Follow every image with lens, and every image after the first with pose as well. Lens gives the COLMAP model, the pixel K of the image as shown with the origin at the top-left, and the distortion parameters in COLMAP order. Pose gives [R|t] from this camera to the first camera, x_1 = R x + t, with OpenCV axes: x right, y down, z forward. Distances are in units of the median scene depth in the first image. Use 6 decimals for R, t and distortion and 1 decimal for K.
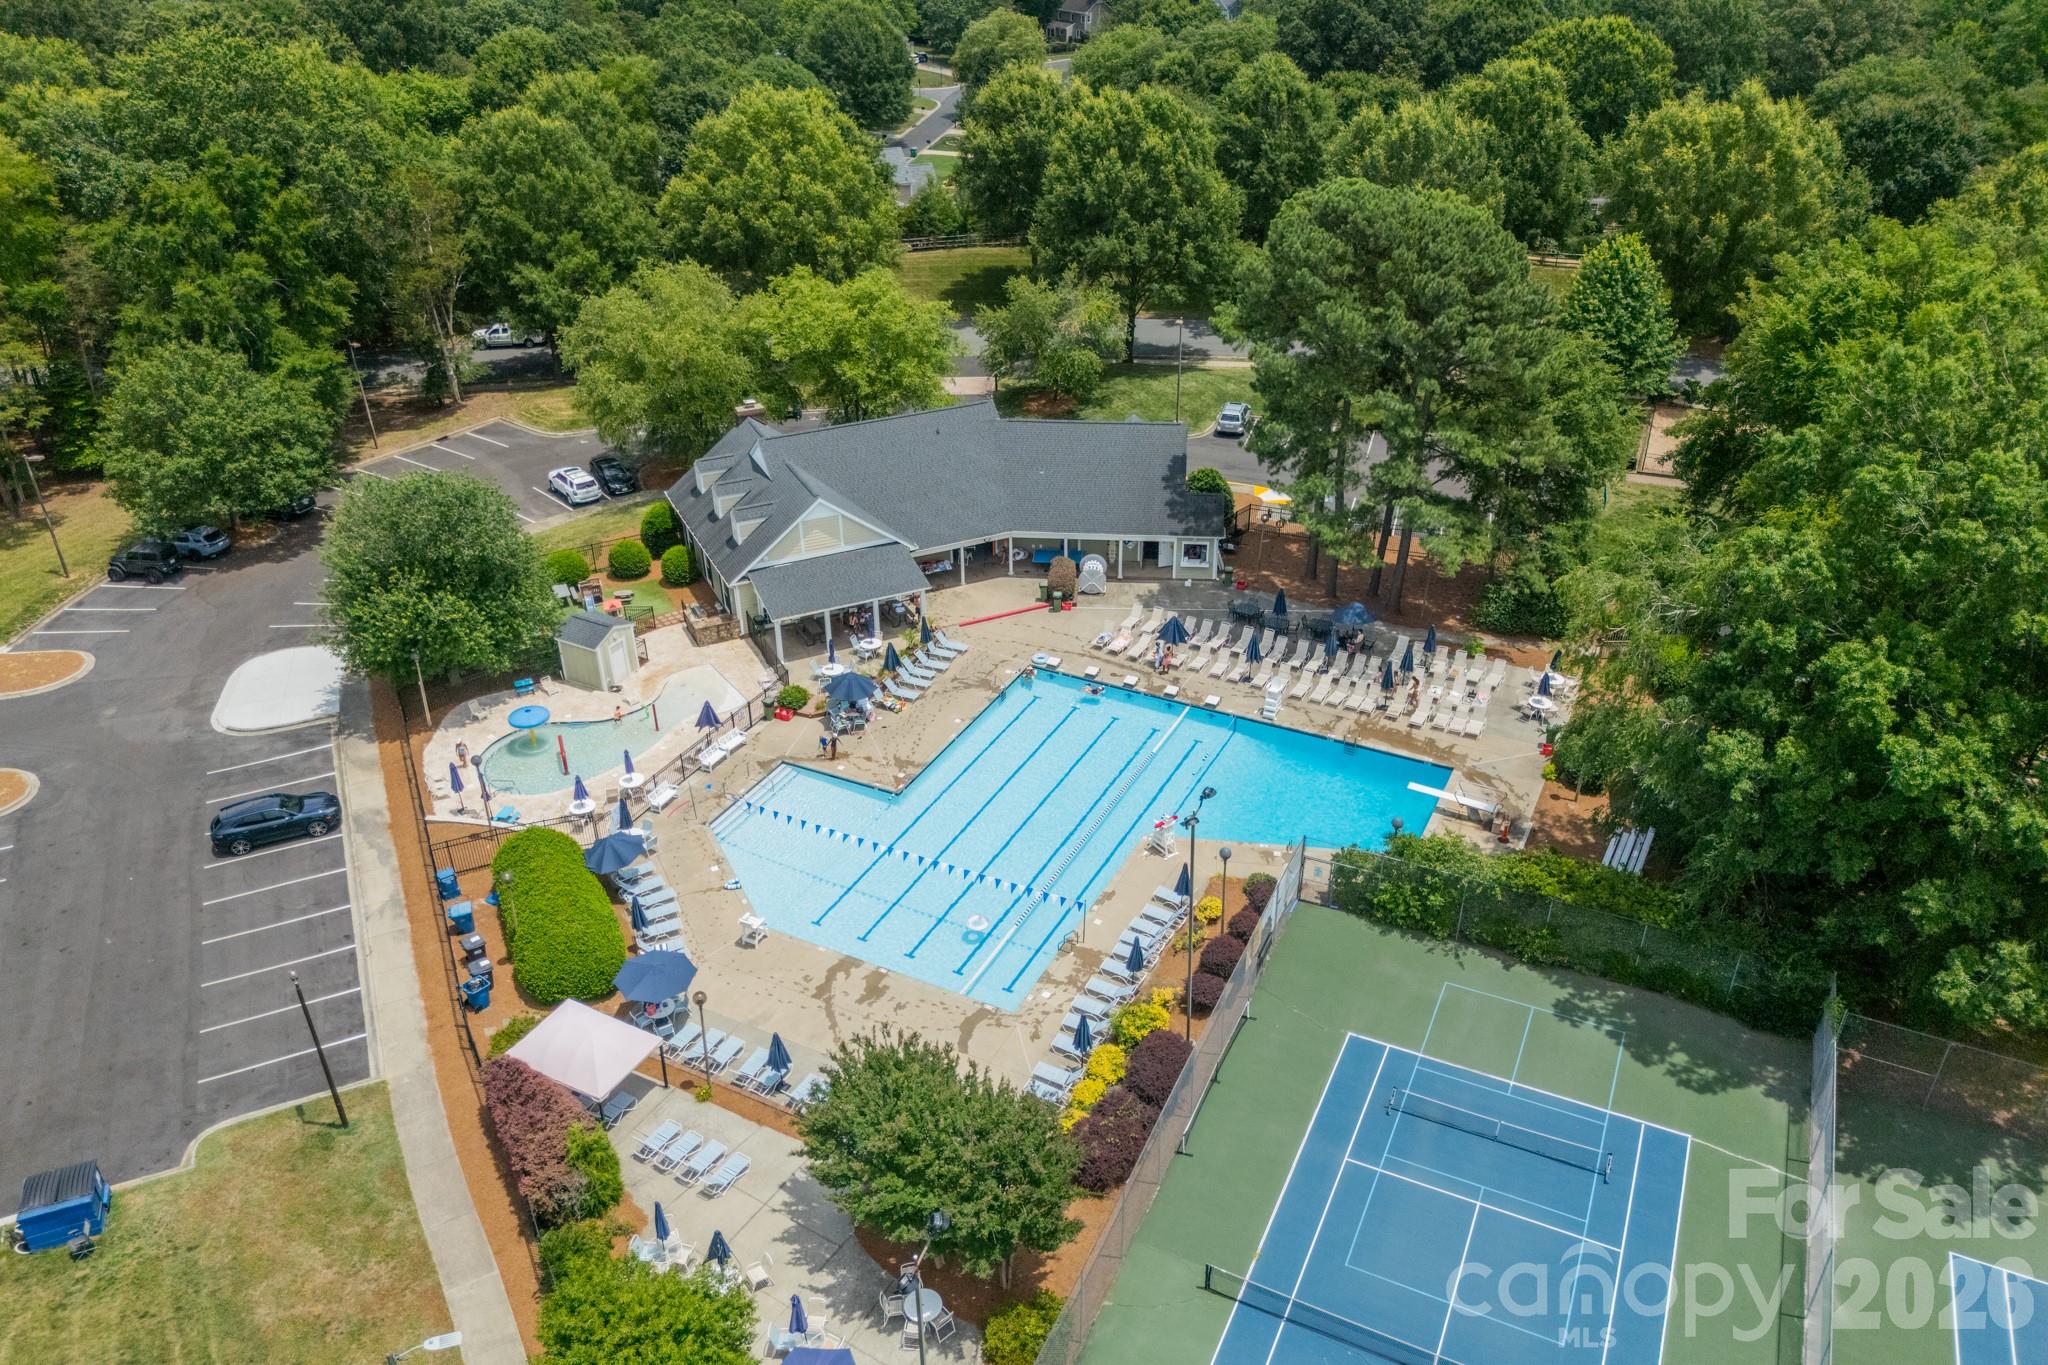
lens RADIAL K [[1499.2, 0, 1024.0], [0, 1499.2, 682.5], [0, 0, 1]] dist [0.073738, -0.073852]
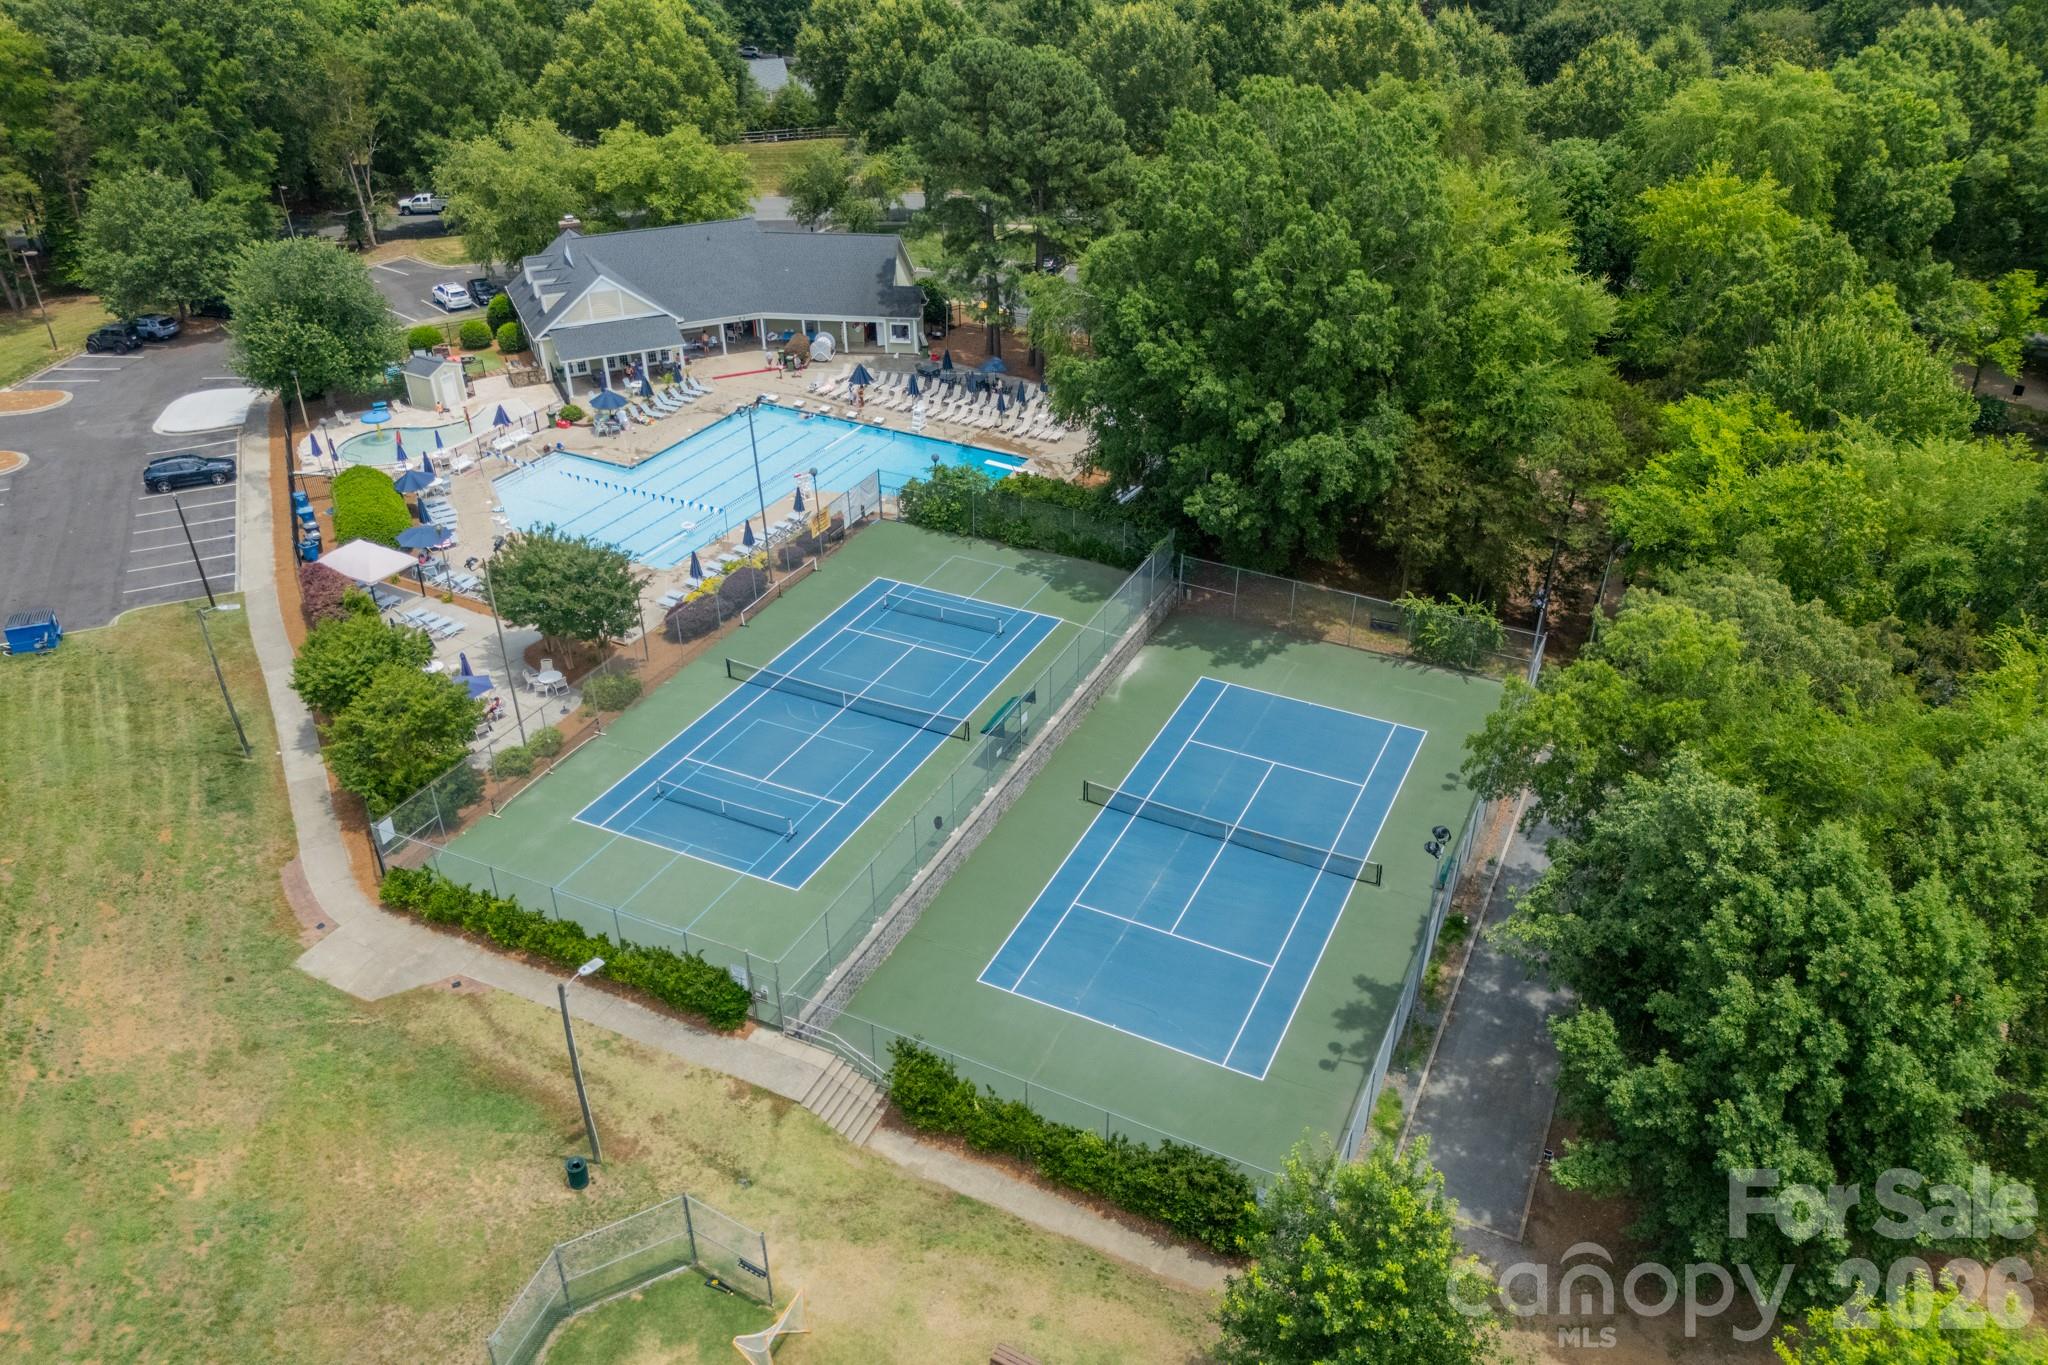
lens RADIAL K [[1499.2, 0, 1024.0], [0, 1499.2, 682.5], [0, 0, 1]] dist [0.073738, -0.073852]
pose [[0.999860, 0.010972, -0.012618, 0.234008], [-0.010707, 0.999724, 0.020888, 0.186061], [0.012844, -0.020750, 0.999702, -0.320064]]
